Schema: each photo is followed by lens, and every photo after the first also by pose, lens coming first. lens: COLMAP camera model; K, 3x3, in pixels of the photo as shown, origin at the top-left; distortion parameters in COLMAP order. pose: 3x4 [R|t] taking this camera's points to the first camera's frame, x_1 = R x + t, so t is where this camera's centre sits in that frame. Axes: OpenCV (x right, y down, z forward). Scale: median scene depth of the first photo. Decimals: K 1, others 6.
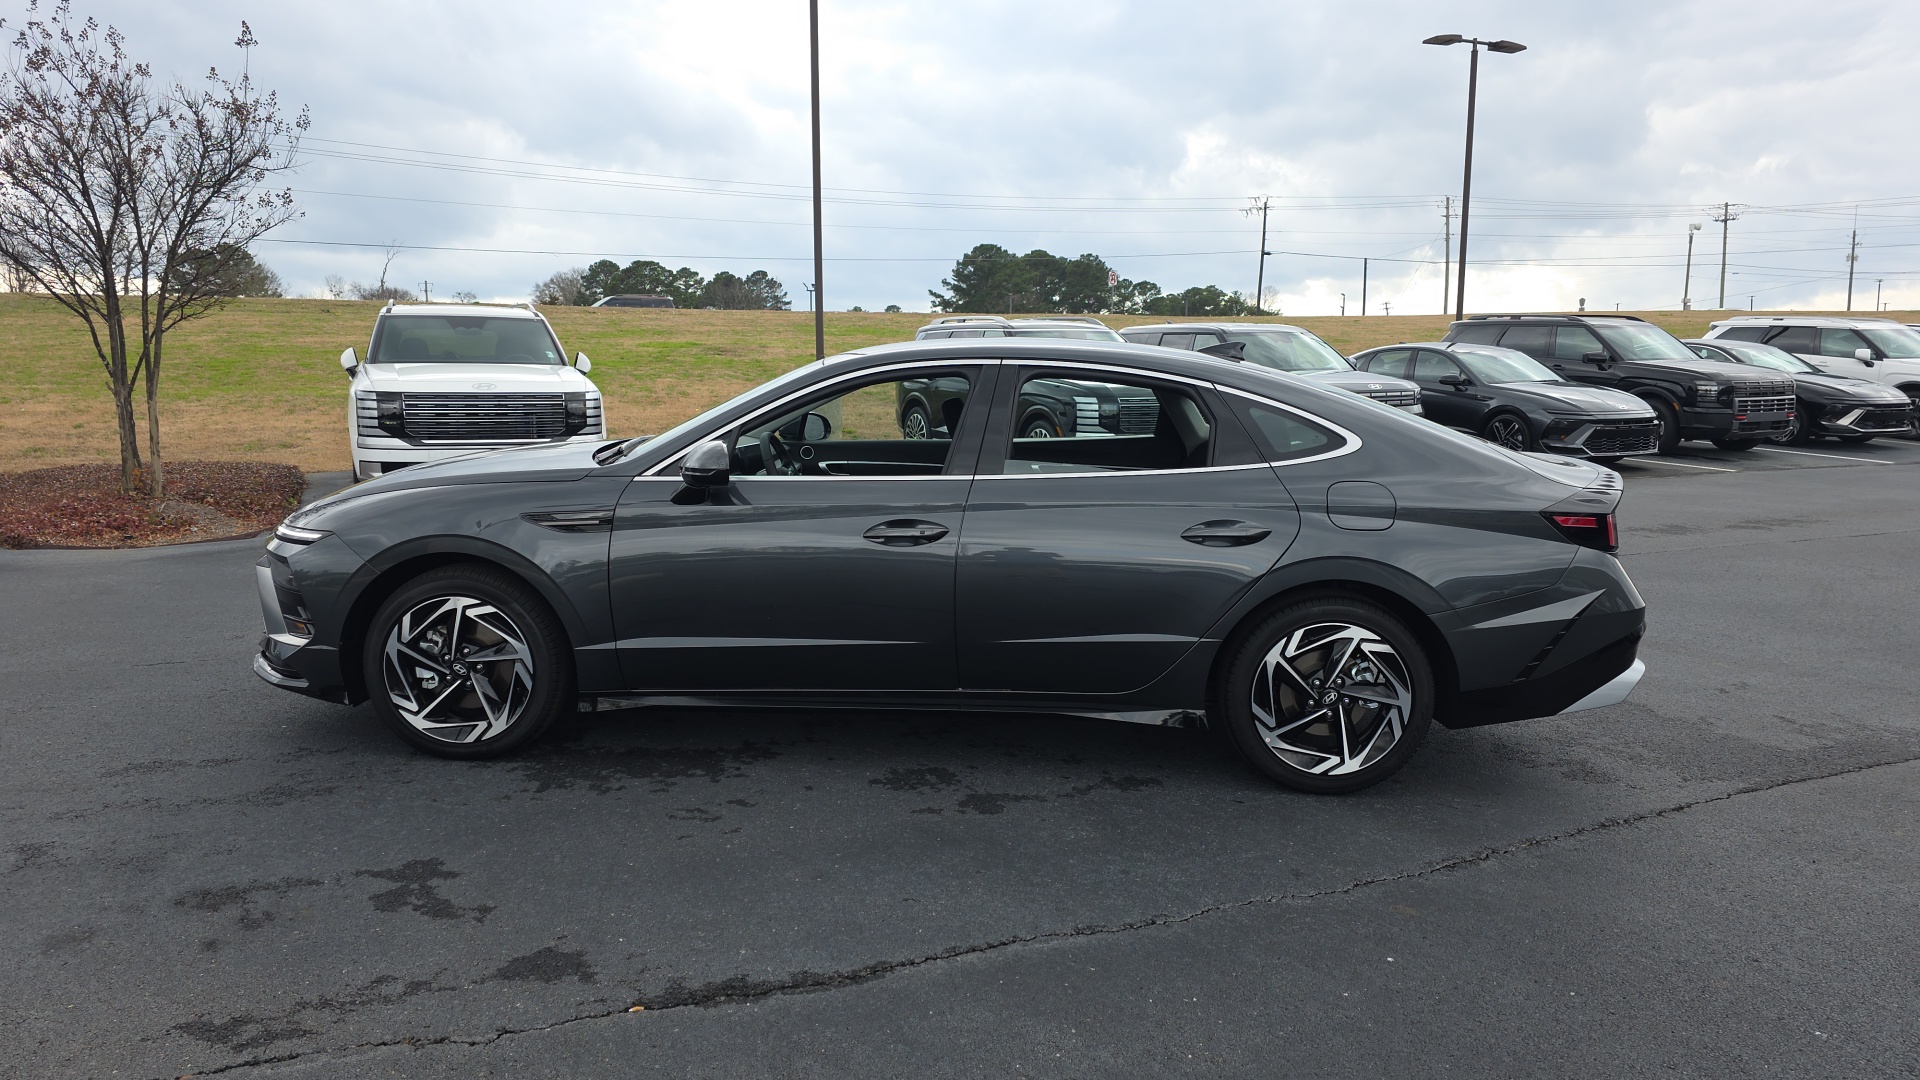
lens RADIAL K [[1321.2, 0, 912.2], [0, 1321.2, 513.9], [0, 0, 1]] dist [0.073018, -0.077333]
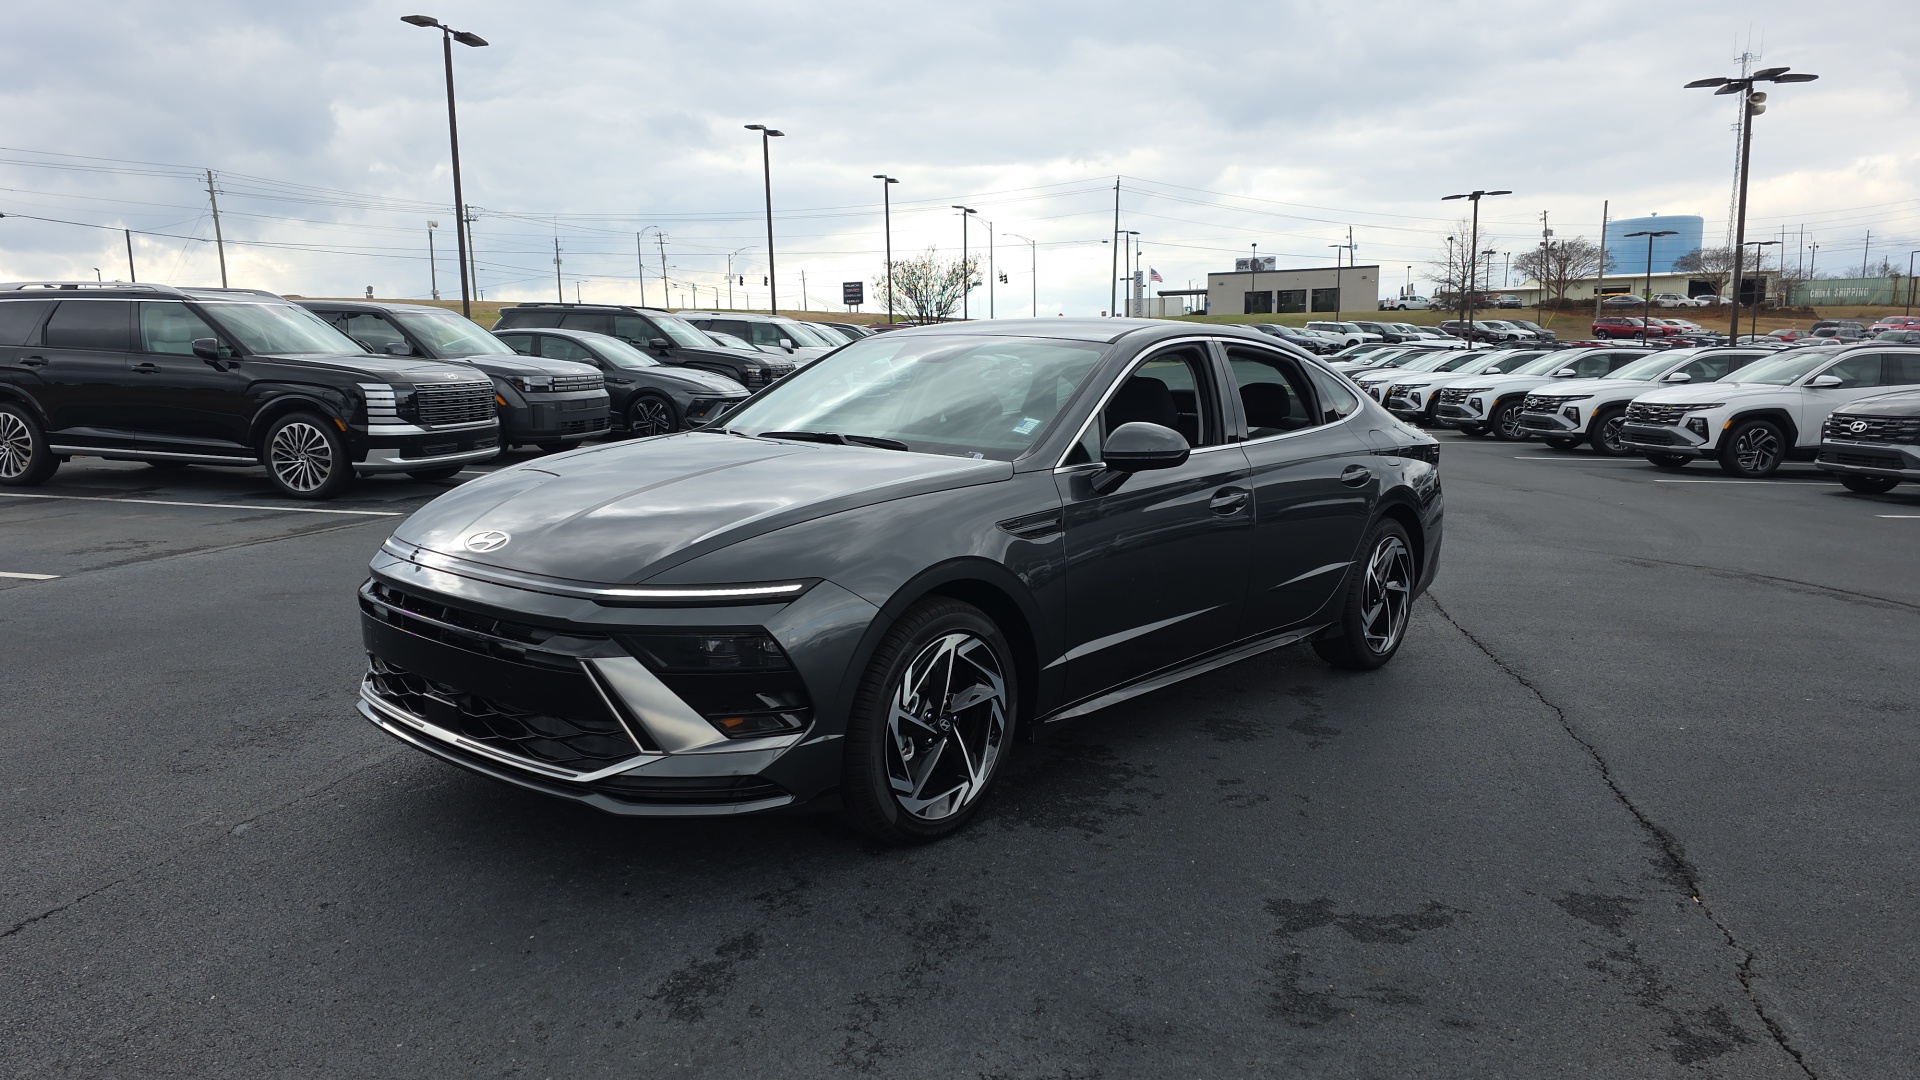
lens RADIAL K [[1314.2, 0, 924.4], [0, 1314.2, 552.0], [0, 0, 1]] dist [0.058731, -0.070289]
pose [[0.601688, -0.118752, 0.789854, -0.335151], [0.088098, 0.992719, 0.082142, -0.018123], [-0.793858, 0.020161, 0.607769, 0.186598]]
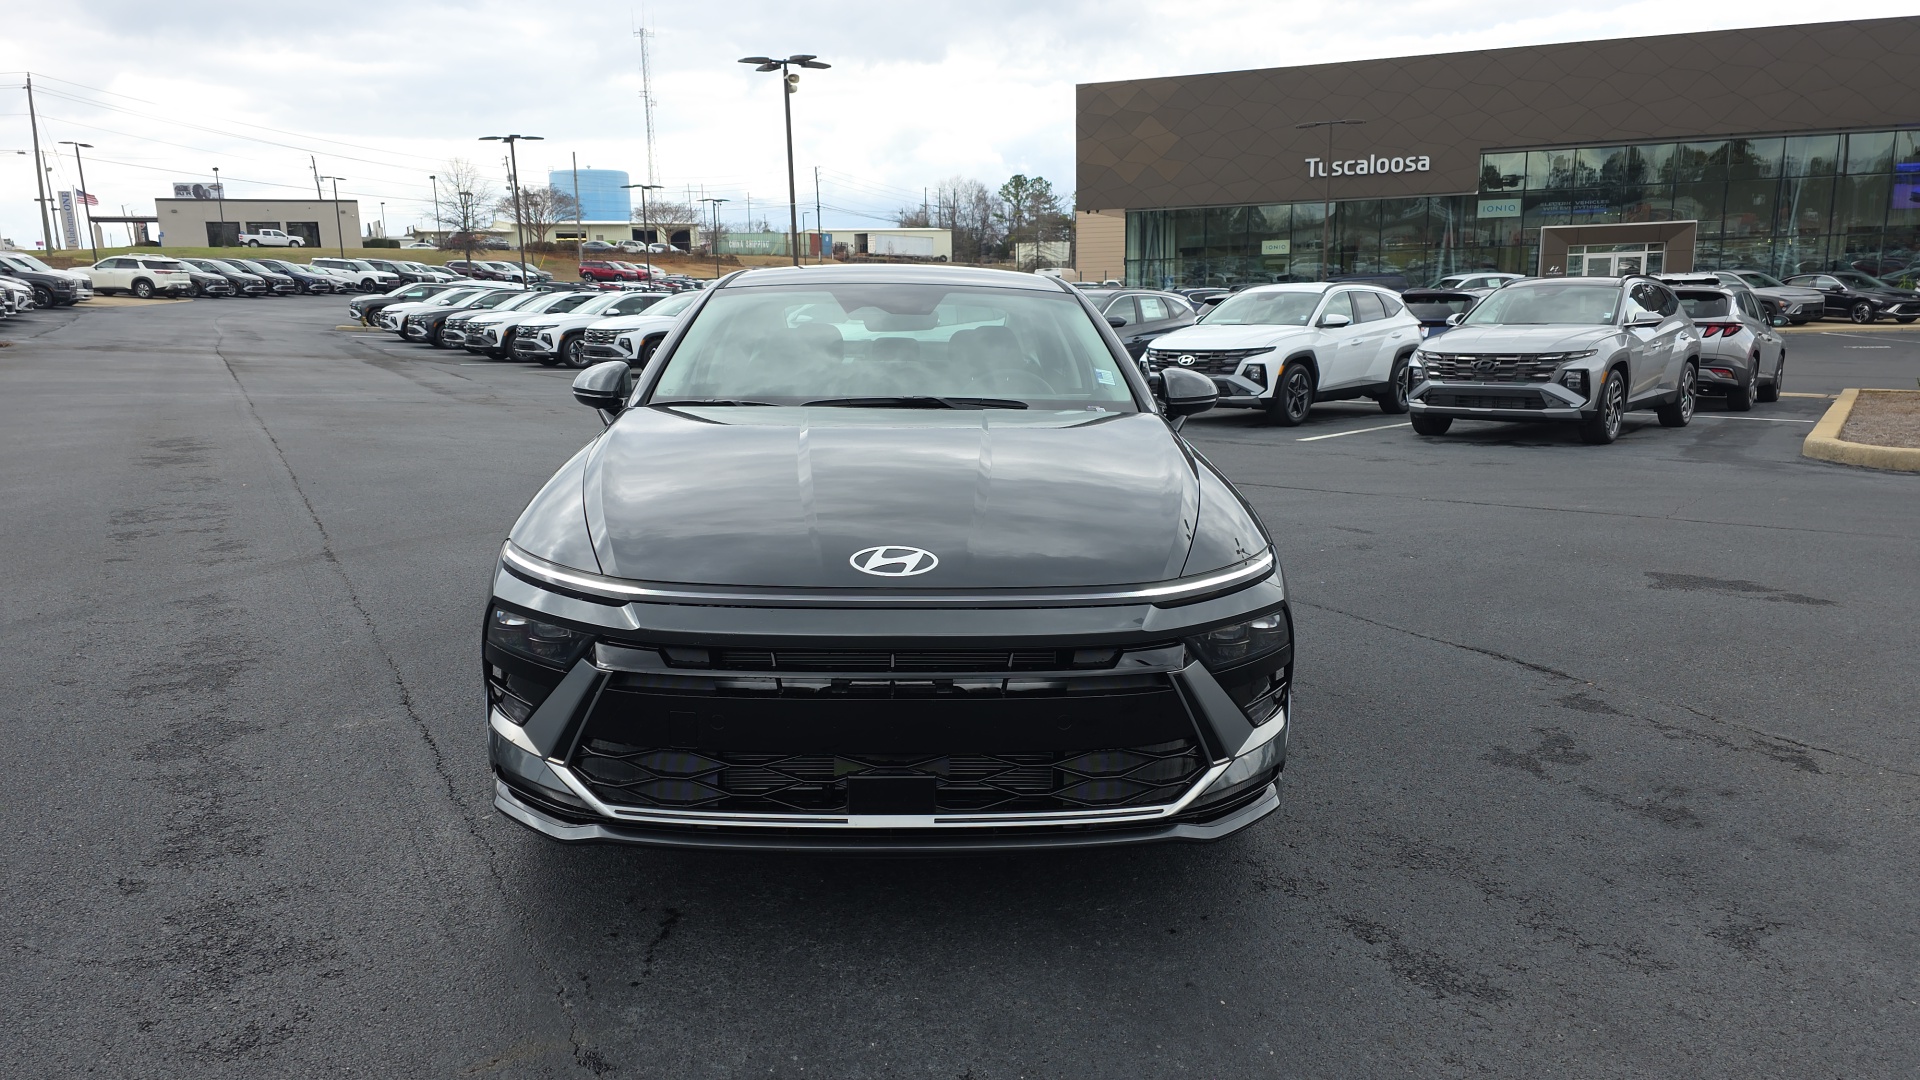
lens RADIAL K [[1295.4, 0, 952.1], [0, 1295.4, 535.5], [0, 0, 1]] dist [0.065914, -0.072040]
pose [[-0.134998, -0.181681, 0.974047, -0.372974], [0.110117, 0.974205, 0.196972, -0.048886], [-0.984708, 0.133850, -0.111510, 0.437873]]
